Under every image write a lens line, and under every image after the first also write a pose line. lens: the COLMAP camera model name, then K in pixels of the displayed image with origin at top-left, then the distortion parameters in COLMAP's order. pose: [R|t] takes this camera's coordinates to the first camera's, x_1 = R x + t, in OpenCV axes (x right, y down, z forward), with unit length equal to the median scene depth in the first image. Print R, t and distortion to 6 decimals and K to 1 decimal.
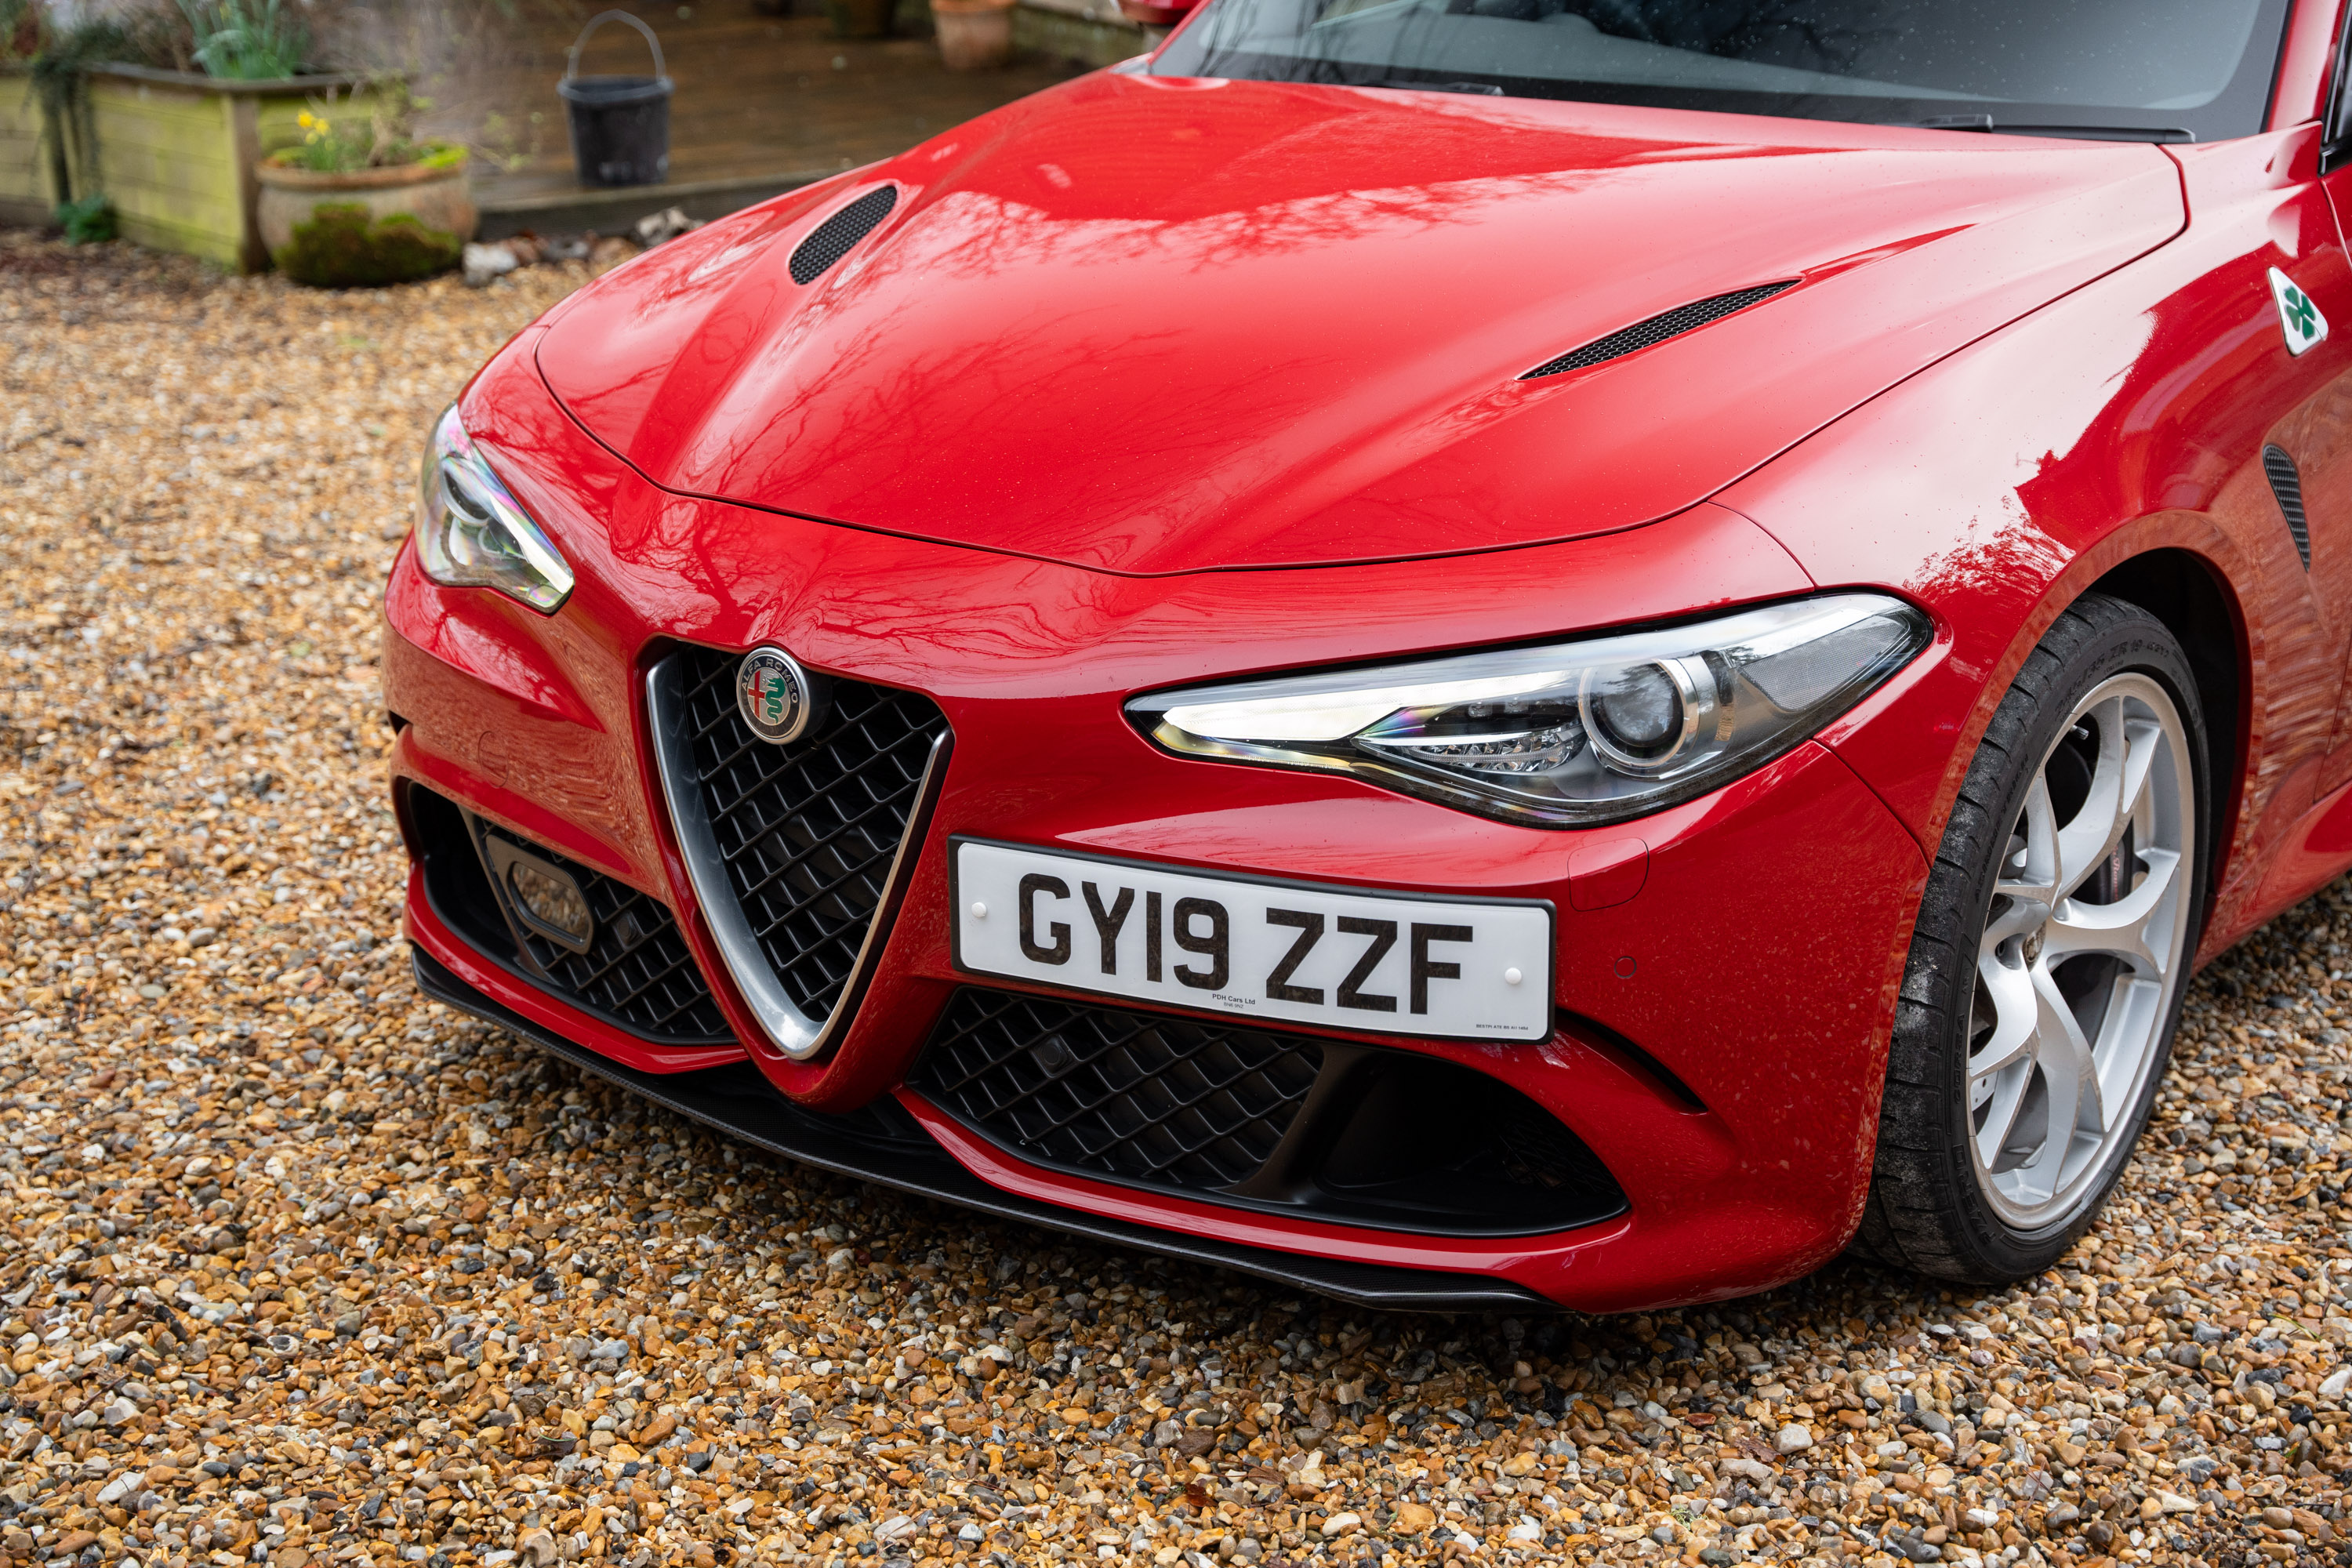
lens RADIAL K [[3381.7, 0, 1124.4], [0, 3381.7, 808.2], [0, 0, 1]] dist [0.046884, 0.000000]
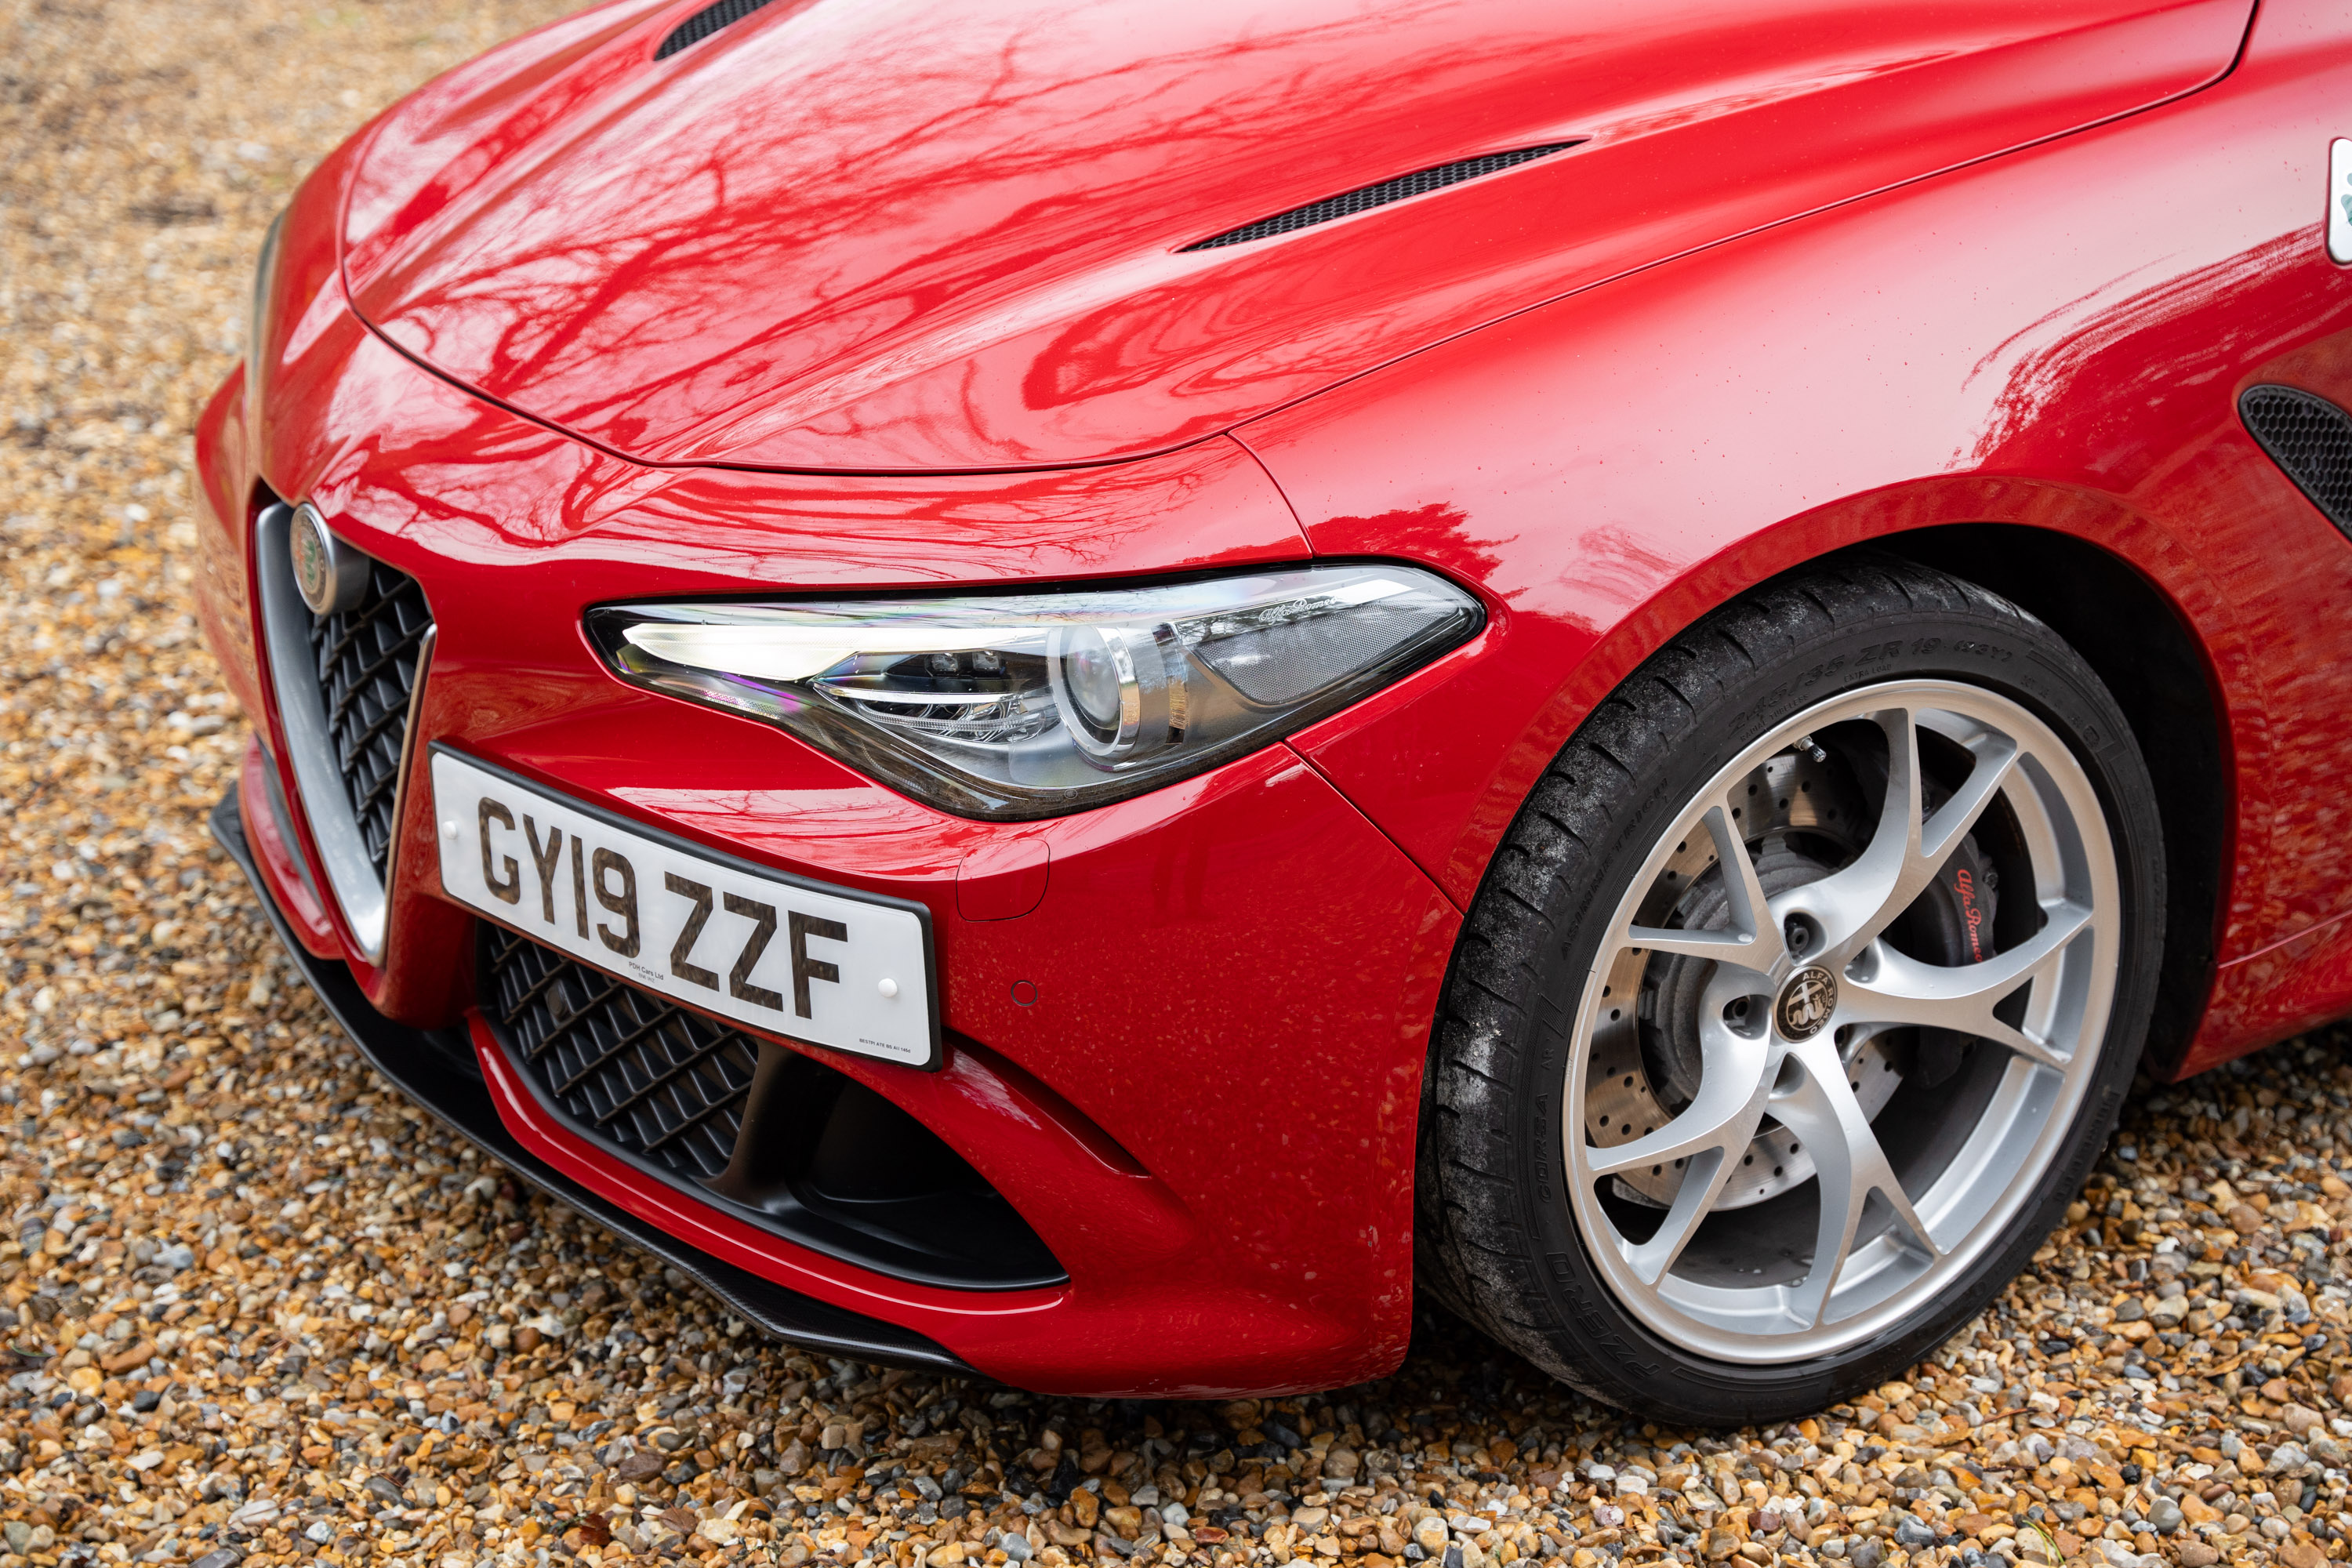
lens RADIAL K [[3971.6, 0, 1169.4], [0, 3971.6, 782.7], [0, 0, 1]] dist [0.146616, 0.000000]
pose [[0.939942, 0.107496, -0.323966, 0.472236], [-0.085453, 0.992998, 0.081560, -0.083474], [0.330465, -0.048978, 0.942546, 0.091196]]
